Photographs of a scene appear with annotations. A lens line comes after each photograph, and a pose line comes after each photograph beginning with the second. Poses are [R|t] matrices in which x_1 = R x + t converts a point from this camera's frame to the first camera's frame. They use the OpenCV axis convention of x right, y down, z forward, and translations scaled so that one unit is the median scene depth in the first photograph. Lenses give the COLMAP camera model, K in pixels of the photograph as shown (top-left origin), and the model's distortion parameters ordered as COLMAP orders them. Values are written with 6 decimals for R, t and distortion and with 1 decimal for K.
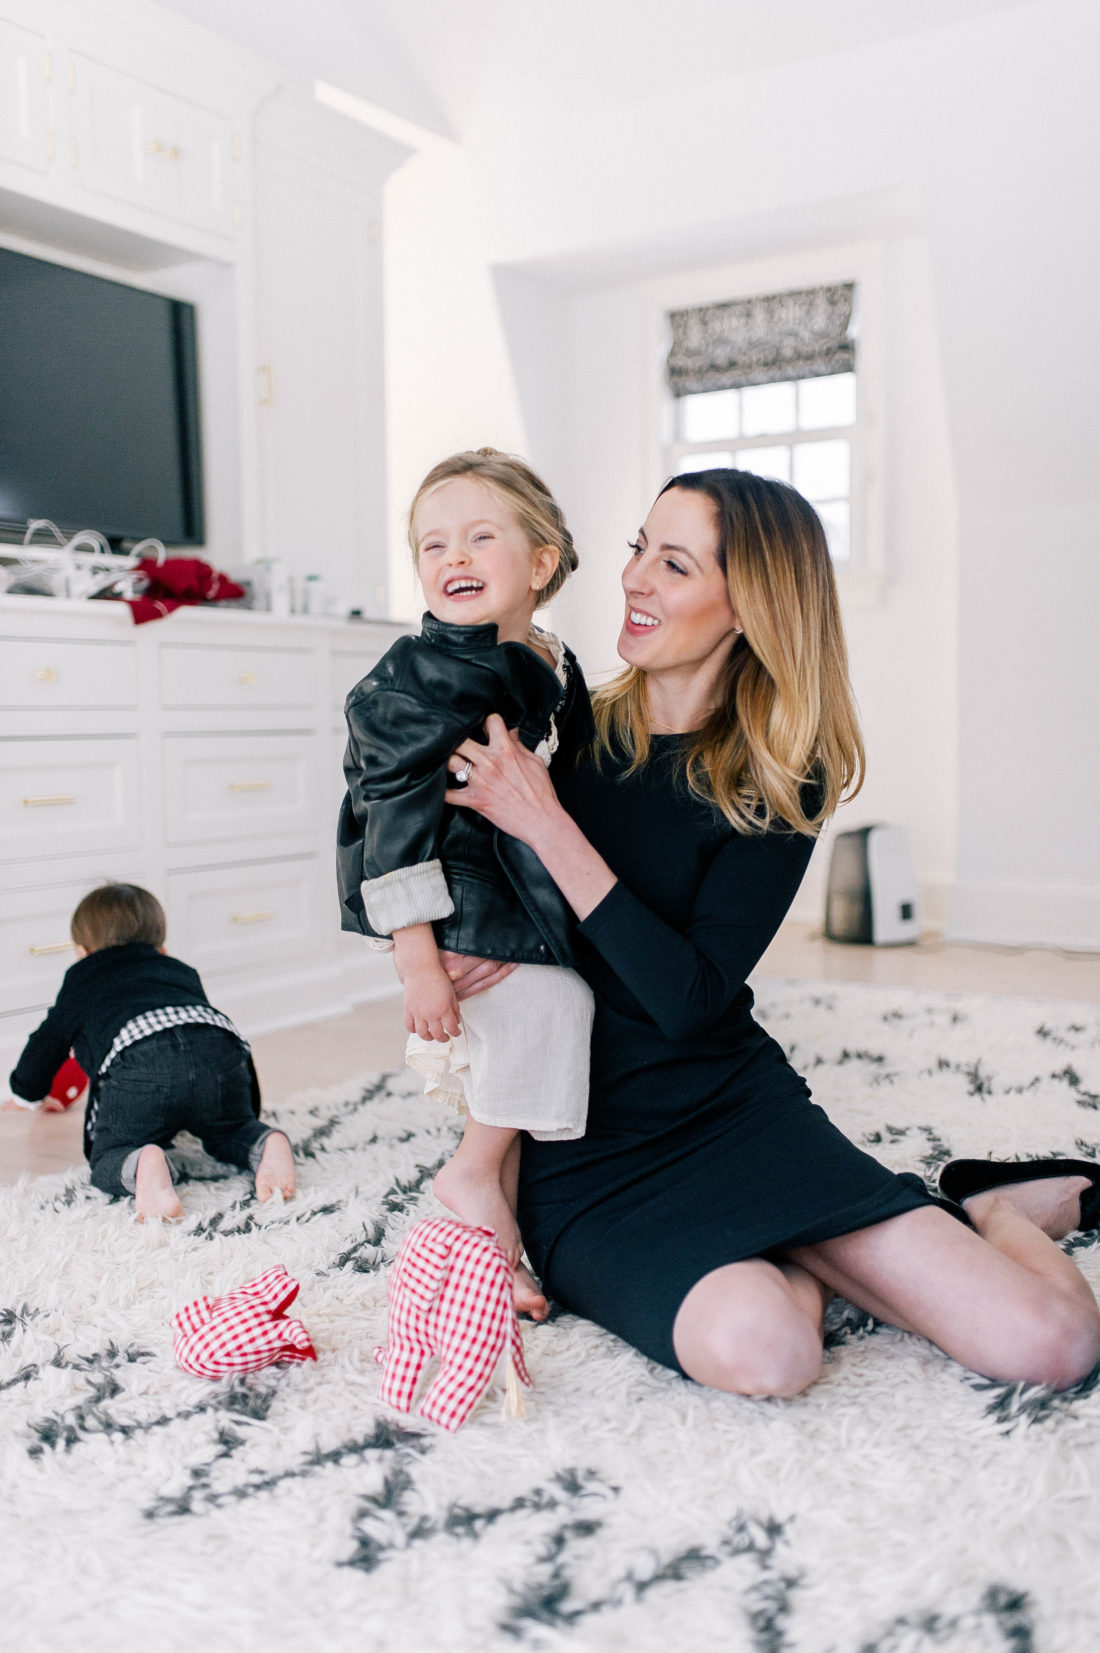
lens RADIAL K [[1585.0, 0, 550.0], [0, 1585.0, 826.5], [0, 0, 1]] dist [0.010428, 0.010632]
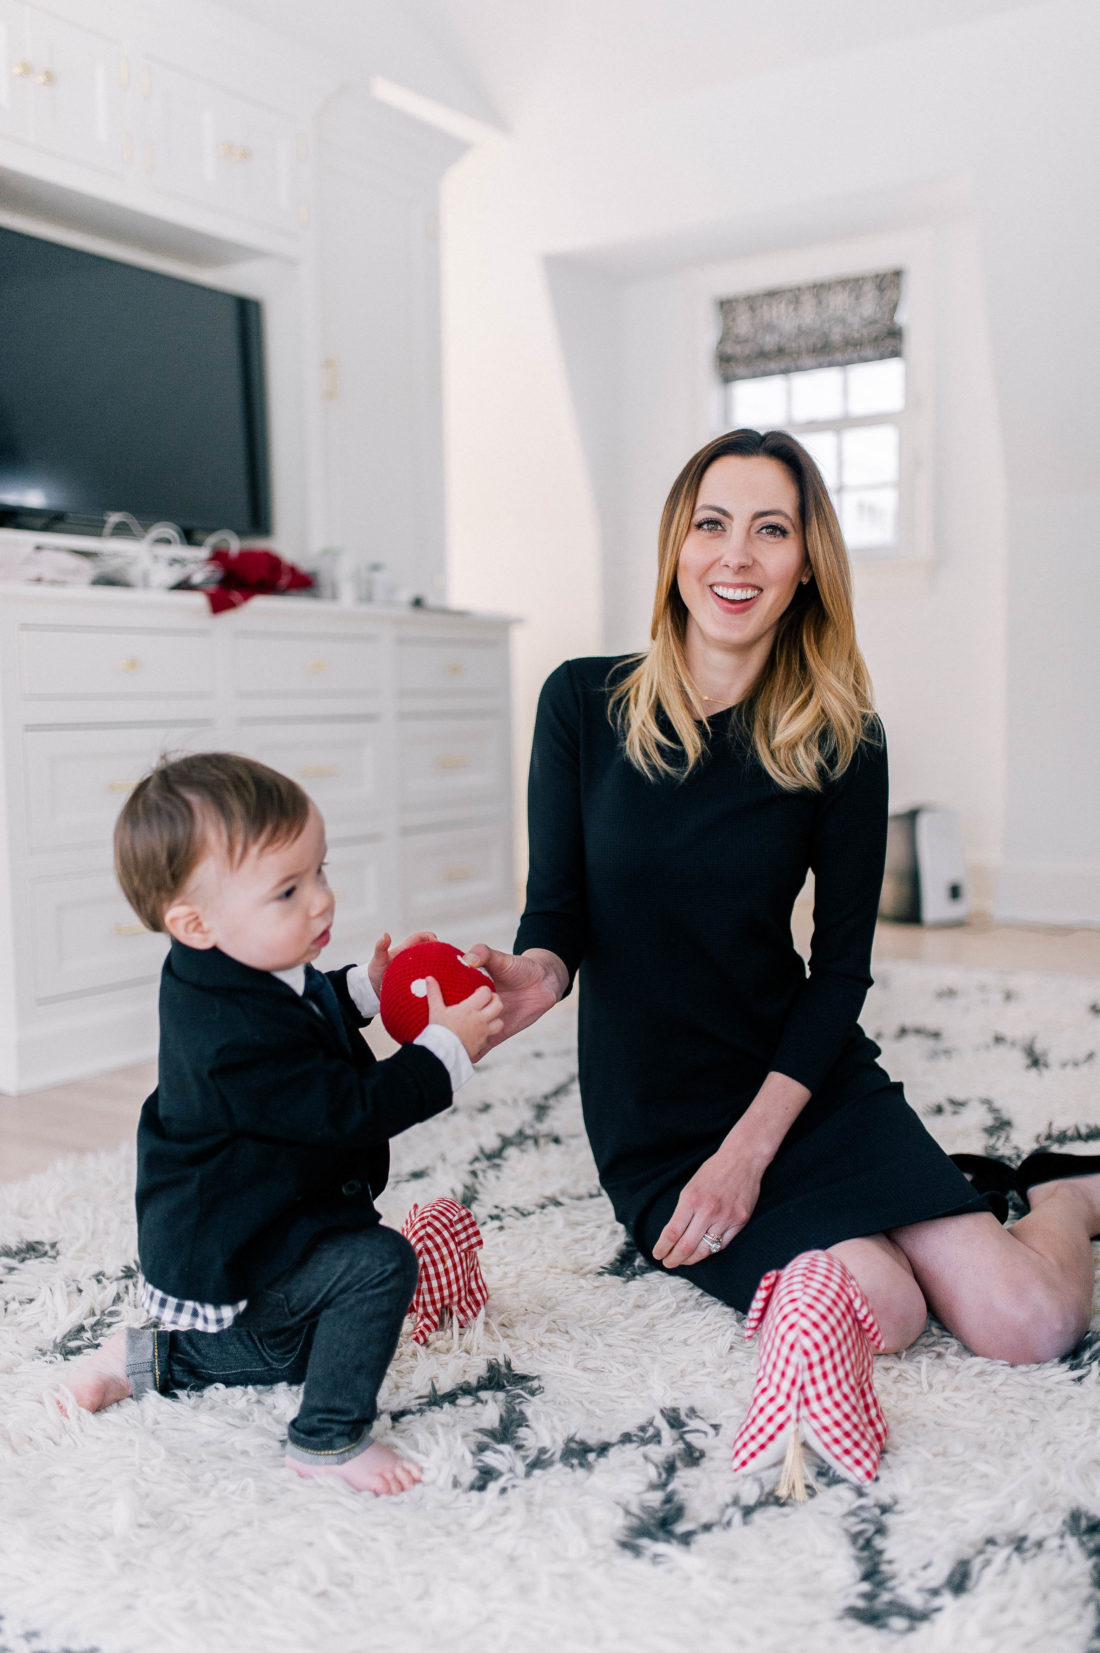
lens RADIAL K [[1594.3, 0, 550.0], [0, 1594.3, 826.5], [0, 0, 1]] dist [0.012547, 0.011212]
pose [[0.999842, -0.002195, -0.017654, -0.045891], [0.002399, 0.999931, 0.011532, -0.001607], [0.017628, -0.011573, 0.999778, -0.071047]]
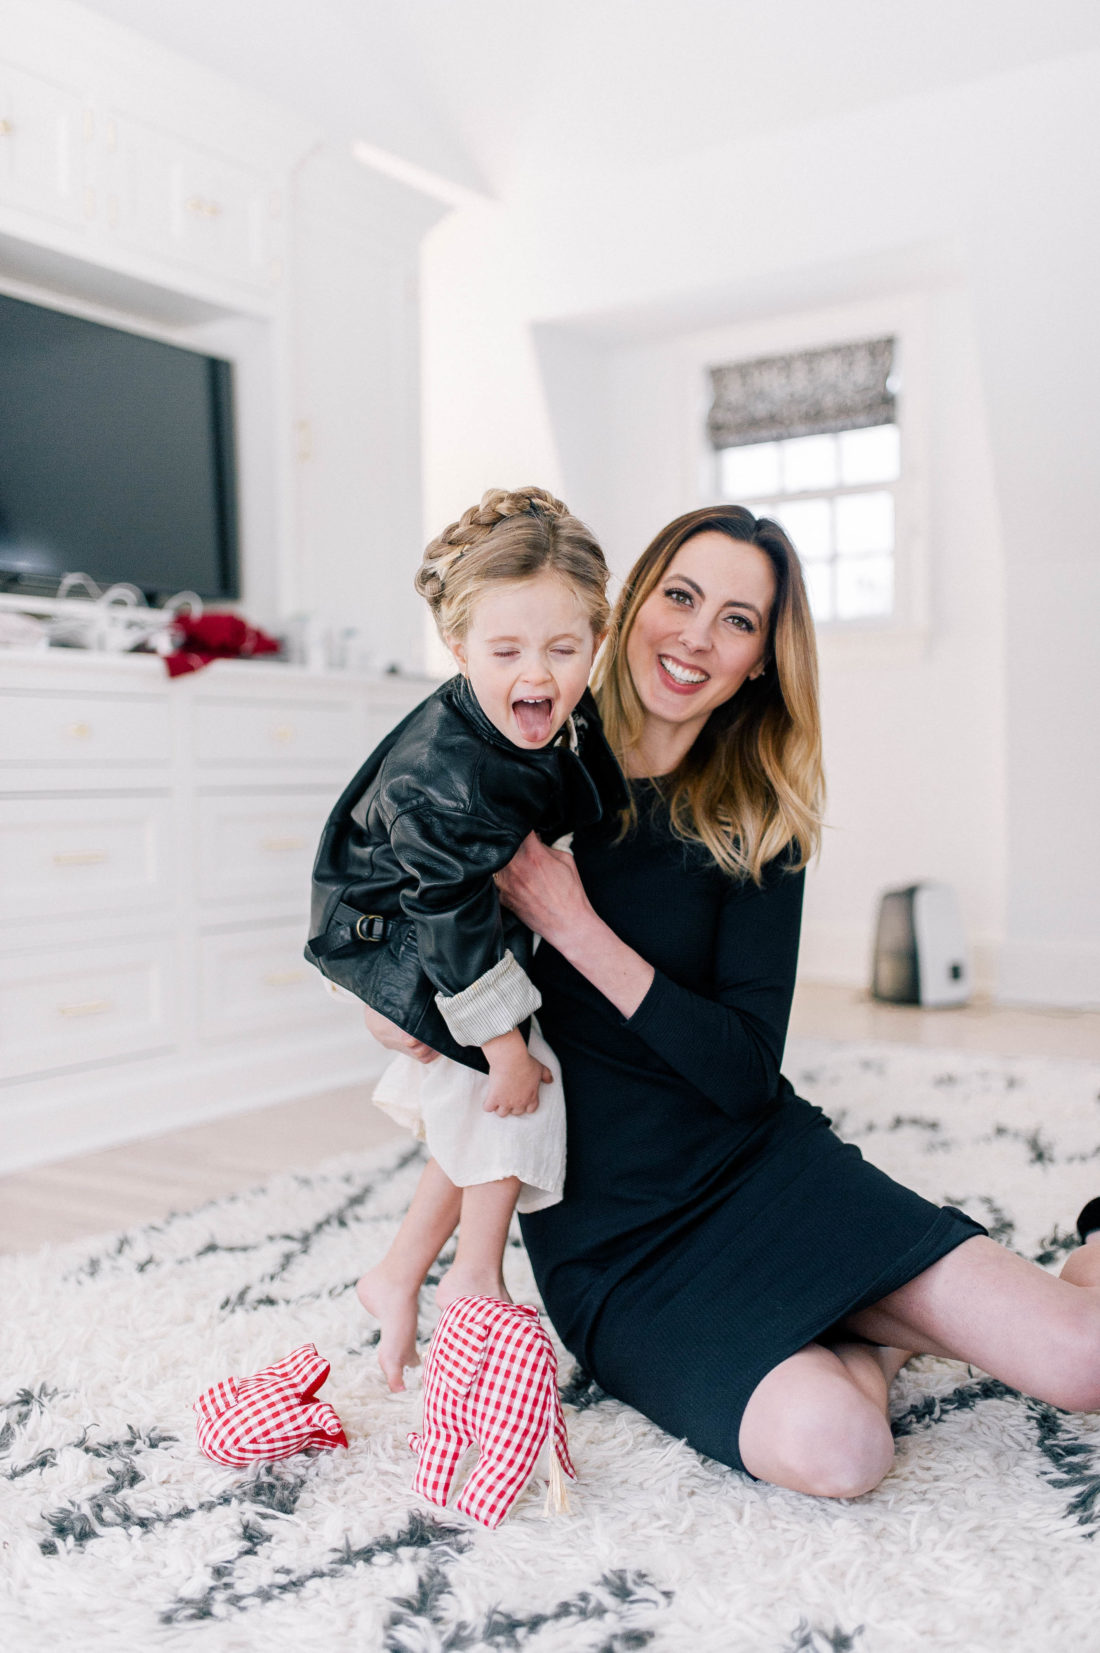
lens RADIAL K [[1585.0, 0, 550.0], [0, 1585.0, 826.5], [0, 0, 1]] dist [0.010428, 0.010632]
pose [[0.999727, -0.001595, -0.023298, -0.004638], [0.000698, 0.999261, -0.038436, 0.004418], [0.023342, 0.038409, 0.998989, 0.049077]]
